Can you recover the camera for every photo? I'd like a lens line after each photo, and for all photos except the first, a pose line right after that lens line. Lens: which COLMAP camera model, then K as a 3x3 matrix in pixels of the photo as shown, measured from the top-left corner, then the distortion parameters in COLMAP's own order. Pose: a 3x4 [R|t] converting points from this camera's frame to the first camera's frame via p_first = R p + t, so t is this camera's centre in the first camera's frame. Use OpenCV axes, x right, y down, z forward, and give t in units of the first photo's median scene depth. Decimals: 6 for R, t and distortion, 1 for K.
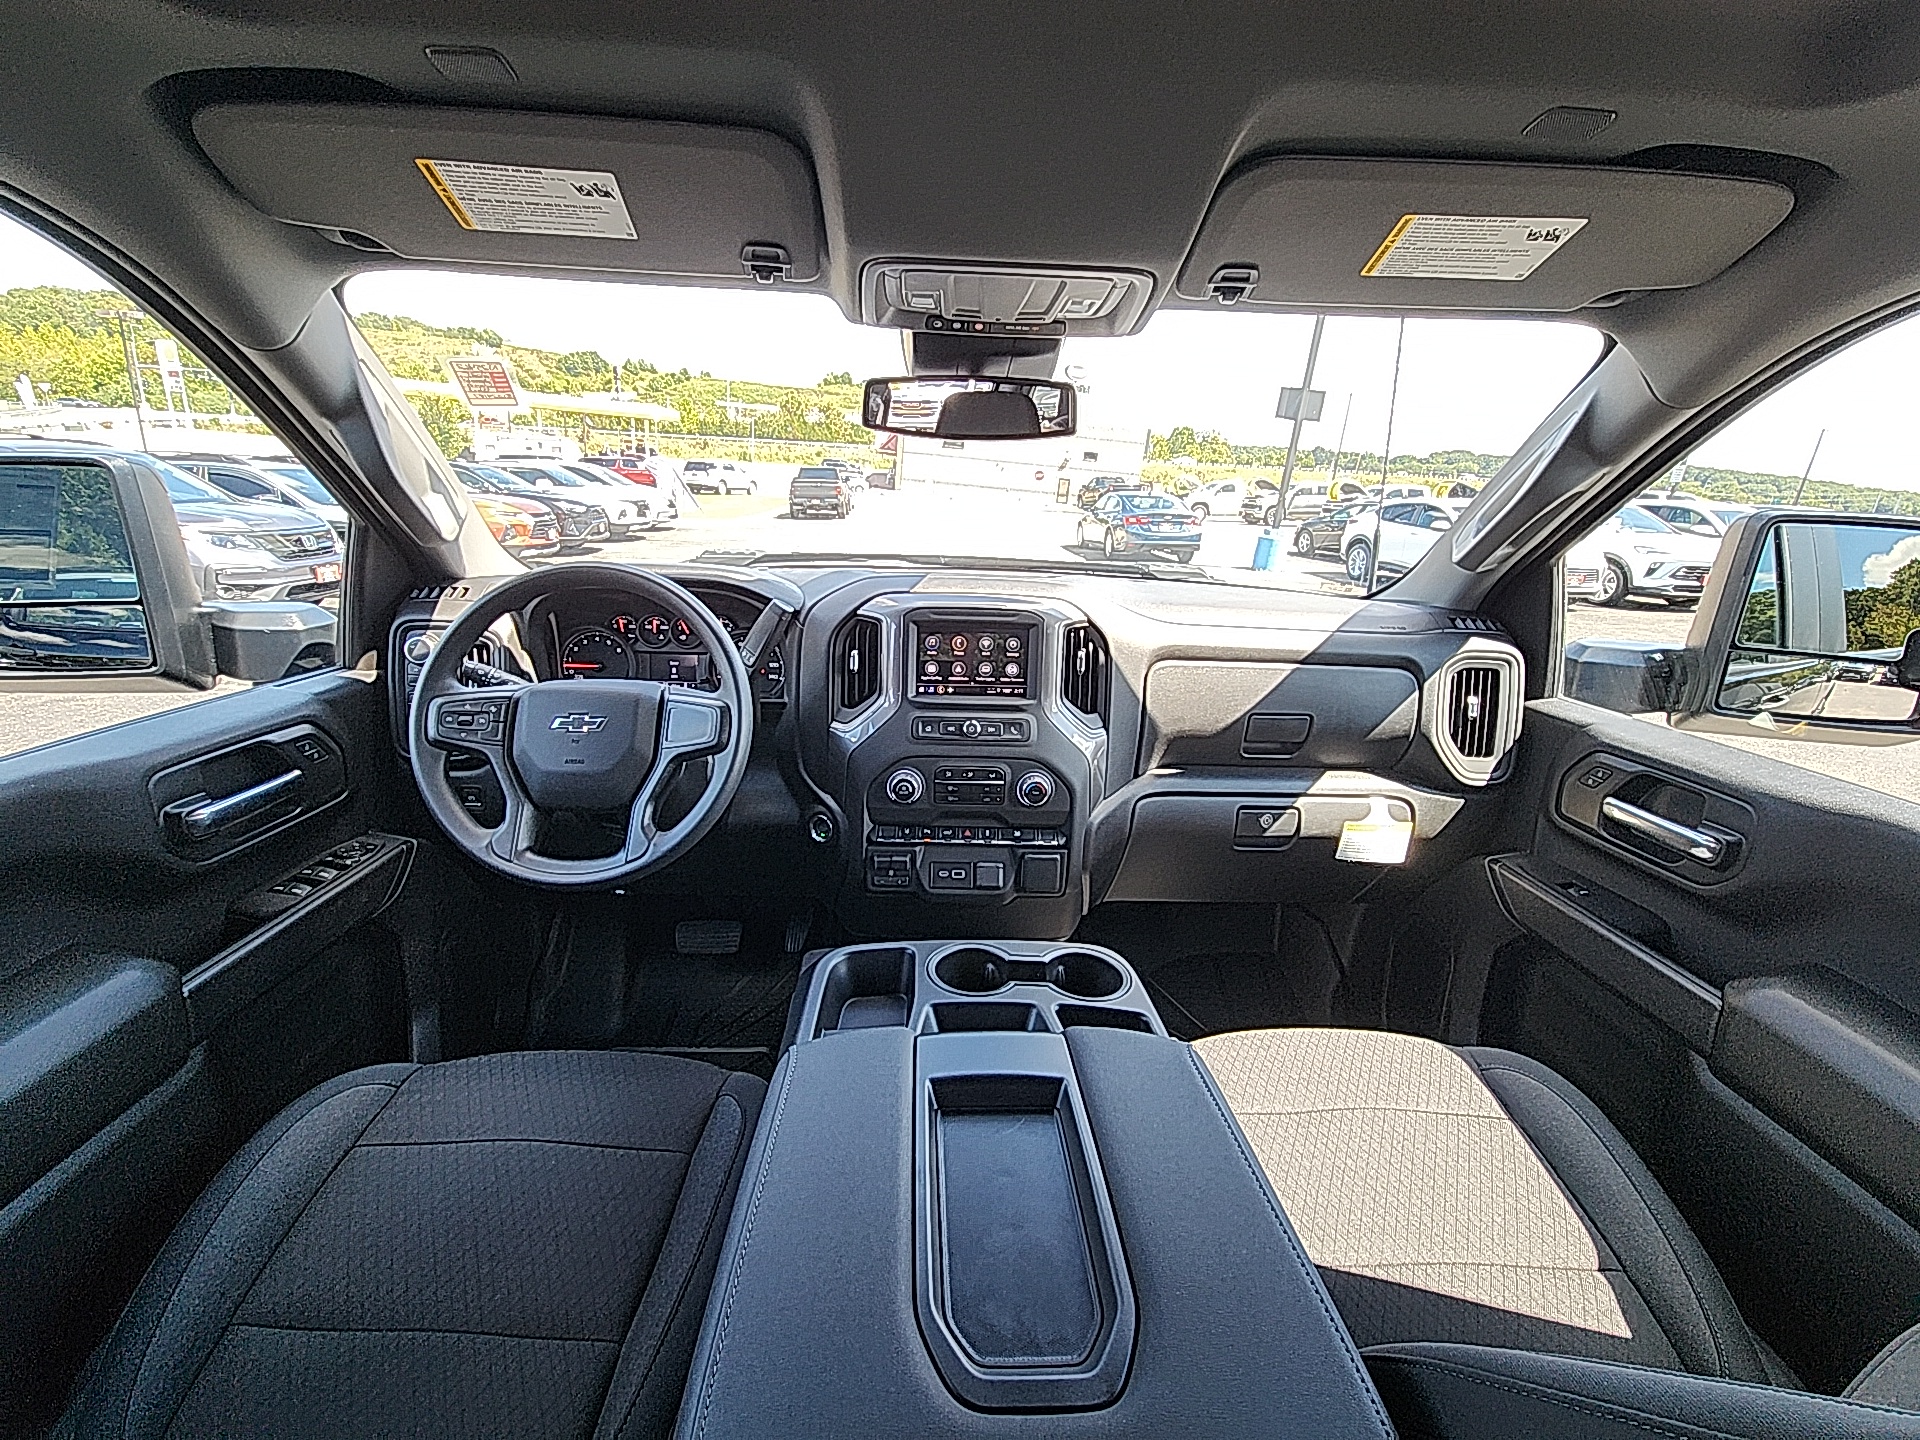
lens RADIAL K [[781.0, 0, 952.3], [0, 781.0, 704.0], [0, 0, 1]] dist [0.001522, -0.002768]
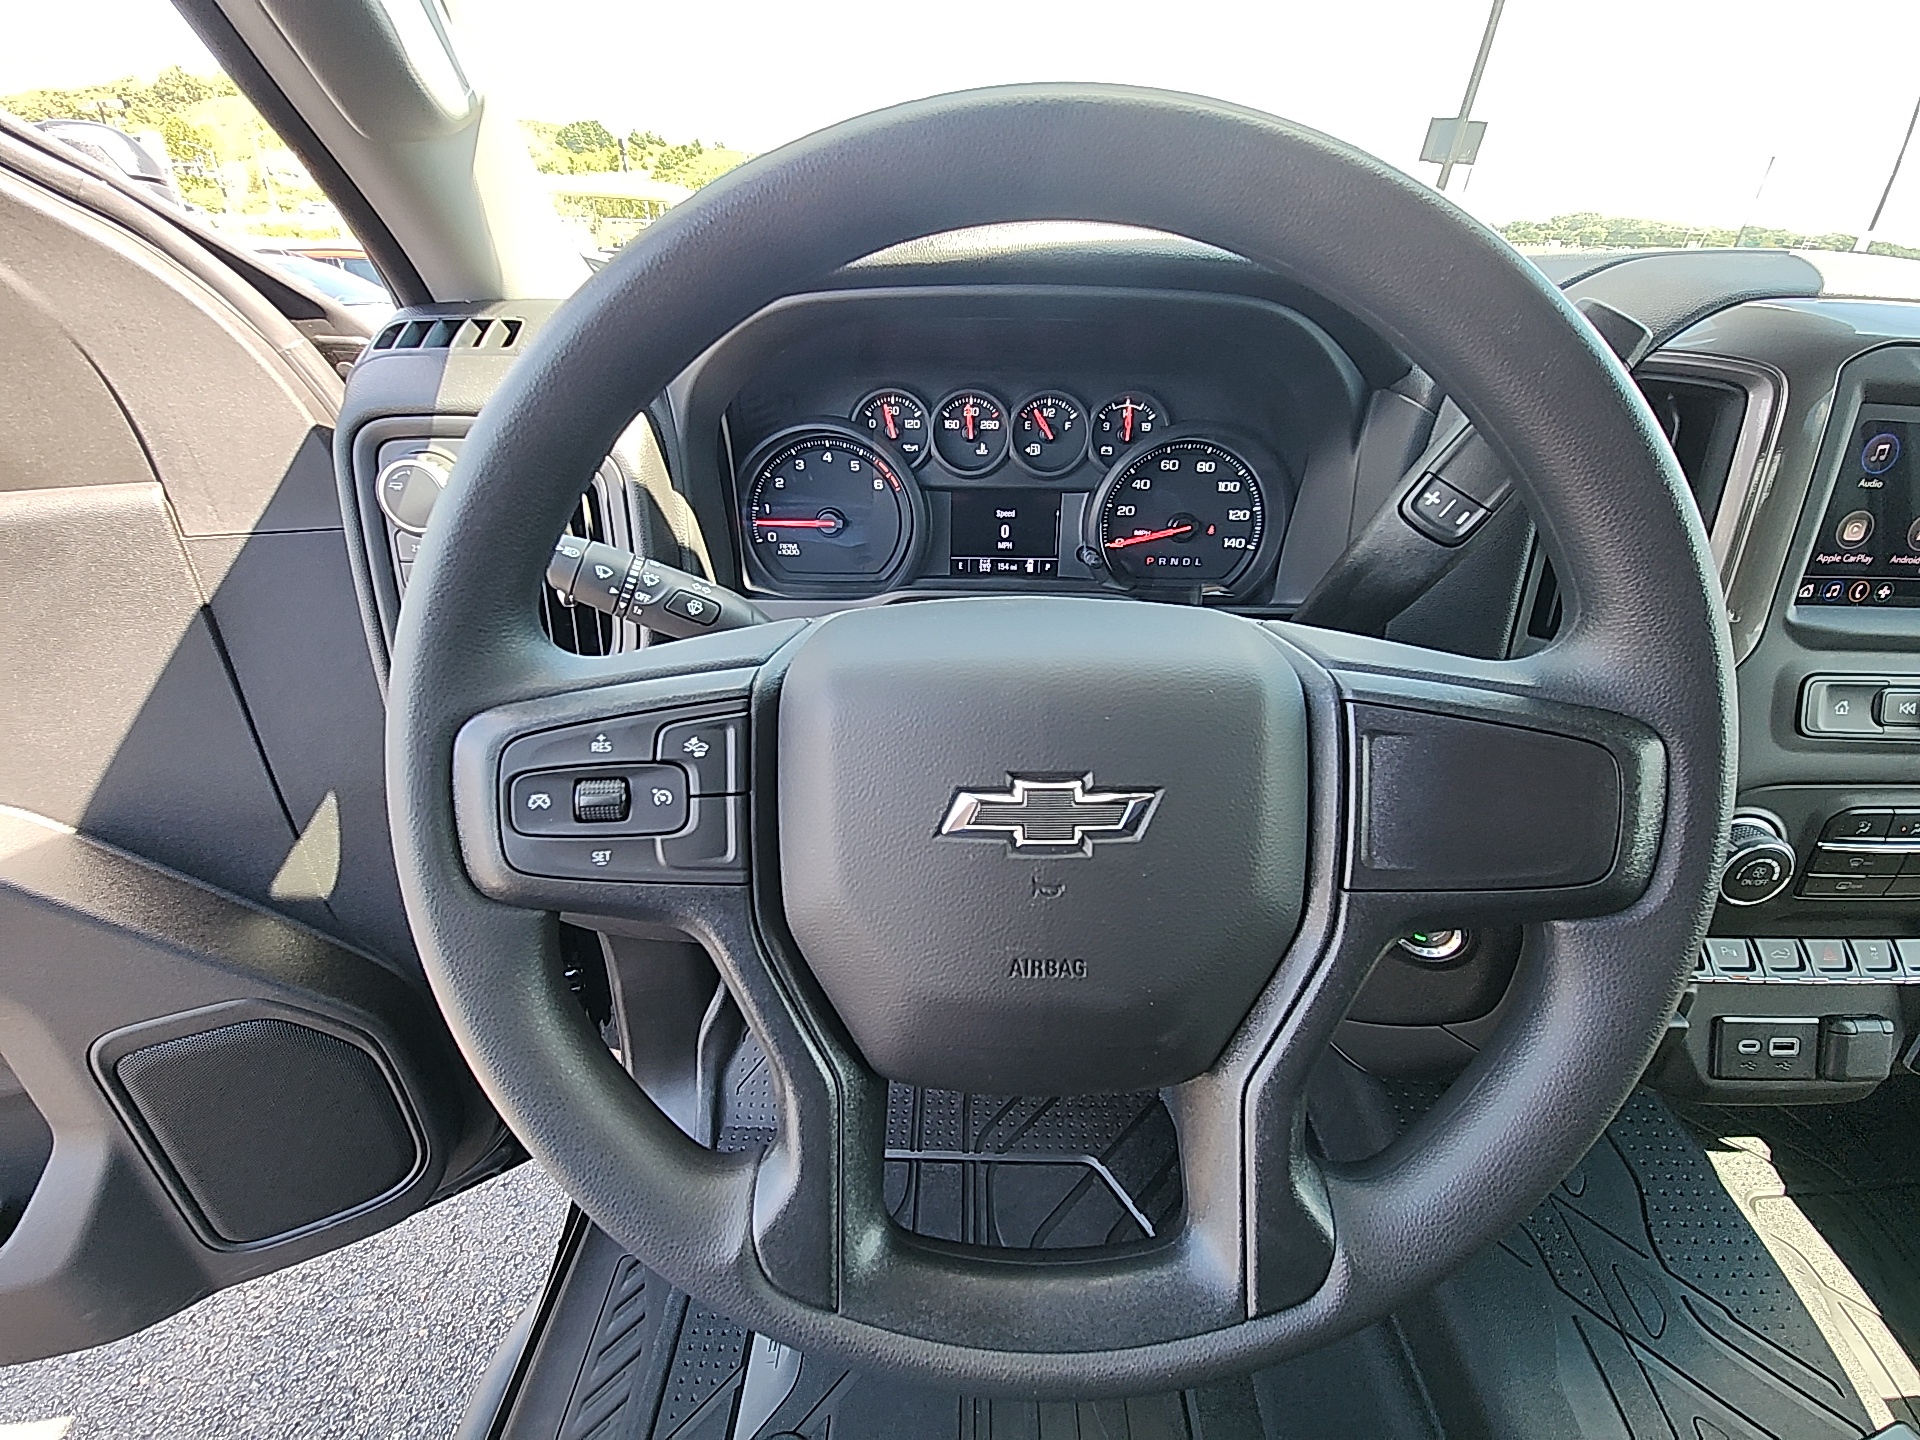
lens RADIAL K [[781.0, 0, 941.2], [0, 781.0, 696.3], [0, 0, 1]] dist [0.001522, -0.002768]
pose [[0.998091, -0.000479, -0.061763, -0.395577], [0.013903, 0.976052, 0.217095, -0.051901], [0.060180, -0.217539, 0.974195, 0.610167]]
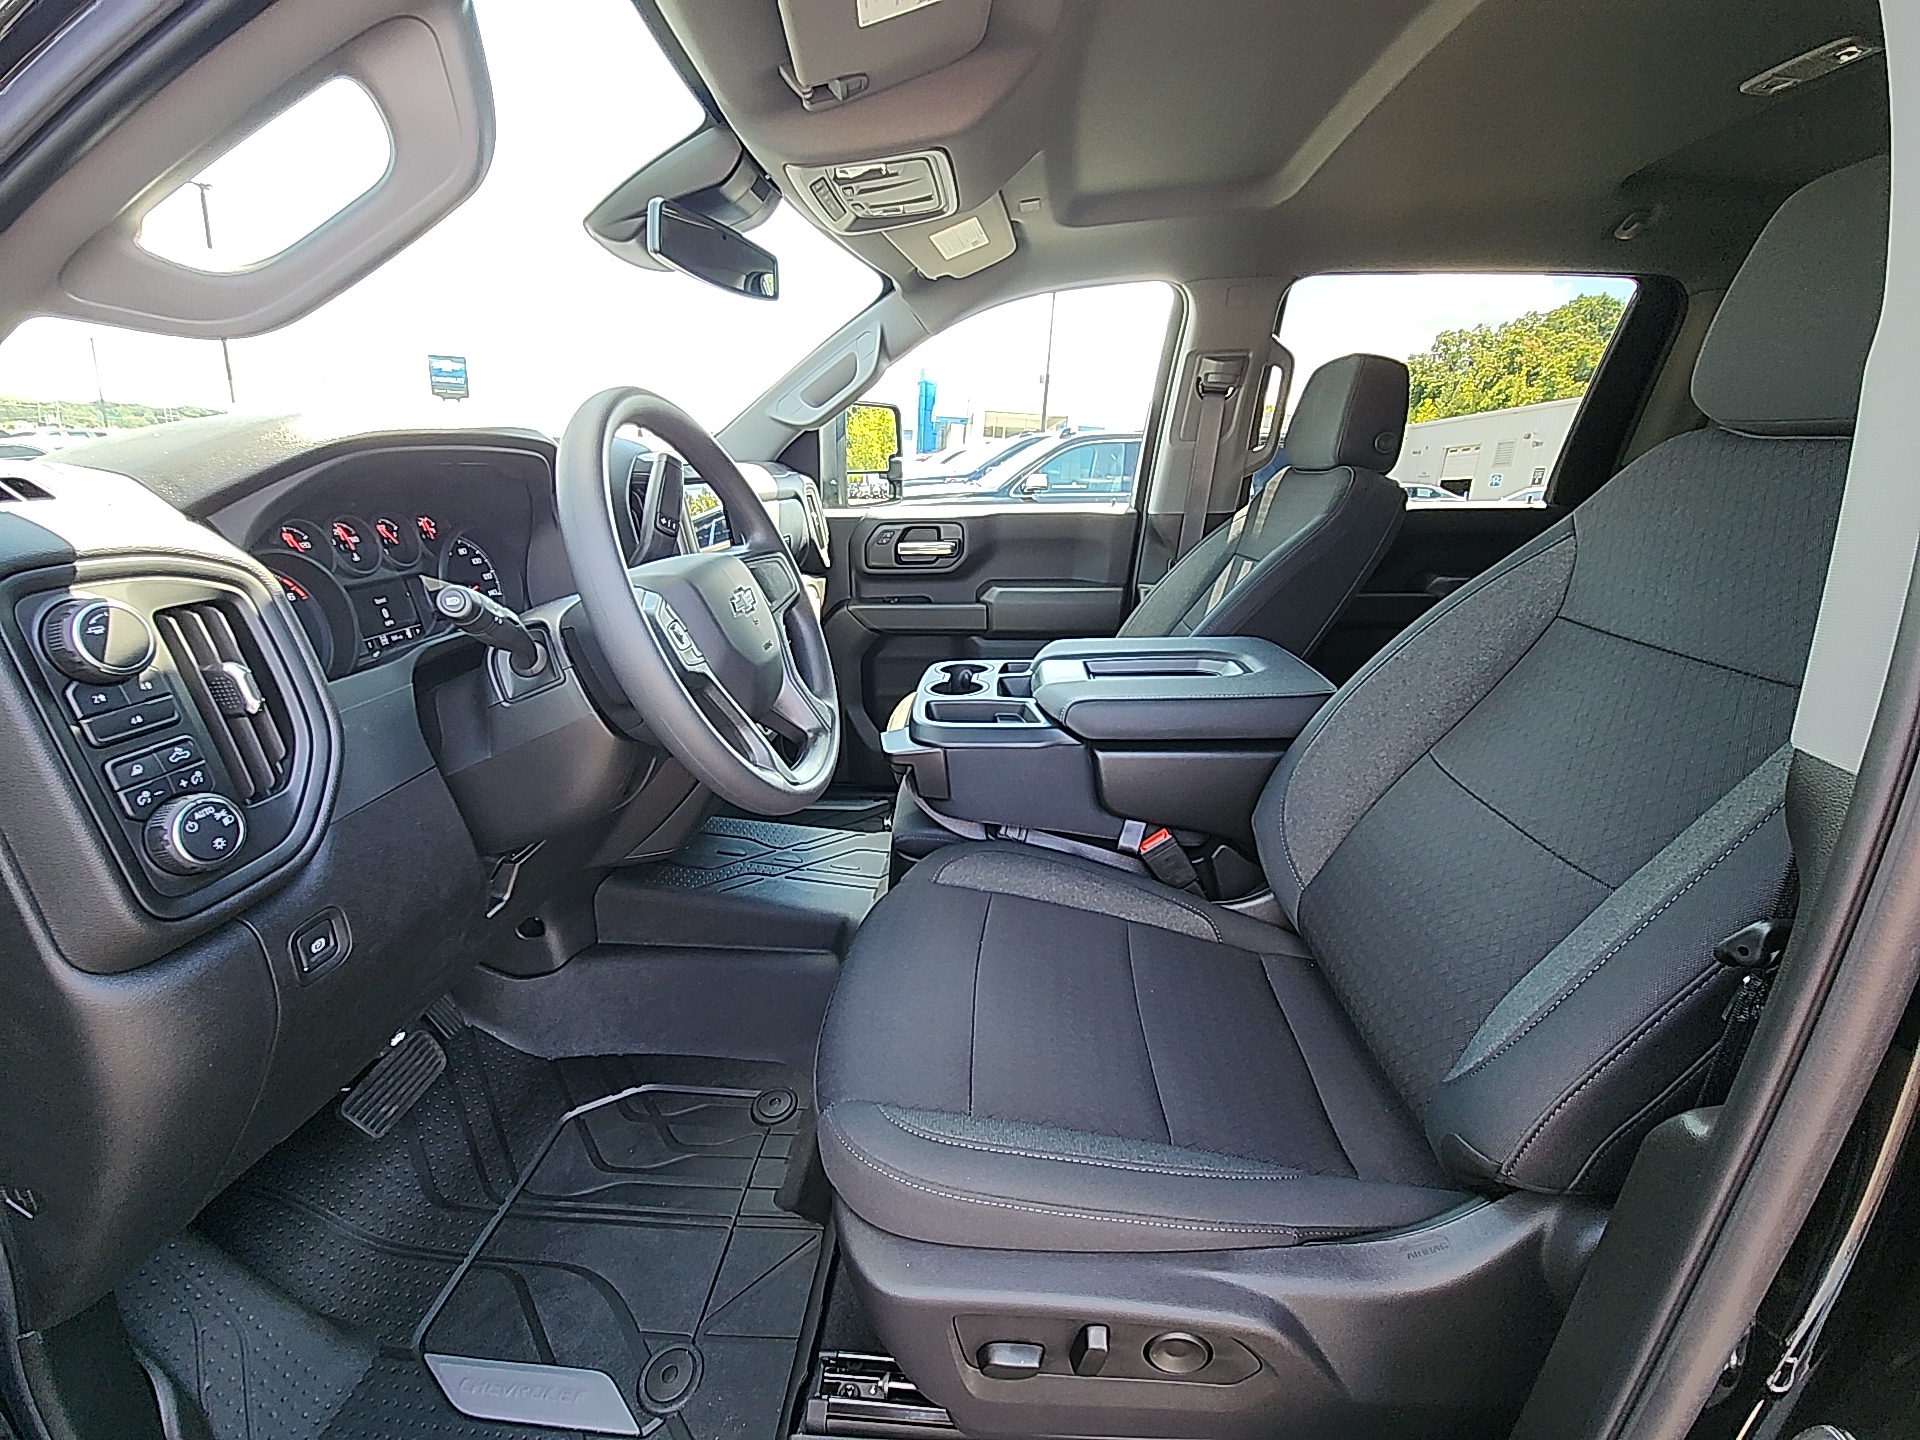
lens RADIAL K [[781.0, 0, 951.3], [0, 781.0, 694.5], [0, 0, 1]] dist [0.001522, -0.002768]
pose [[0.105893, -0.319861, 0.941528, -0.954555], [0.269238, 0.920707, 0.282506, -0.040903], [-0.957234, 0.223580, 0.183615, 0.544629]]
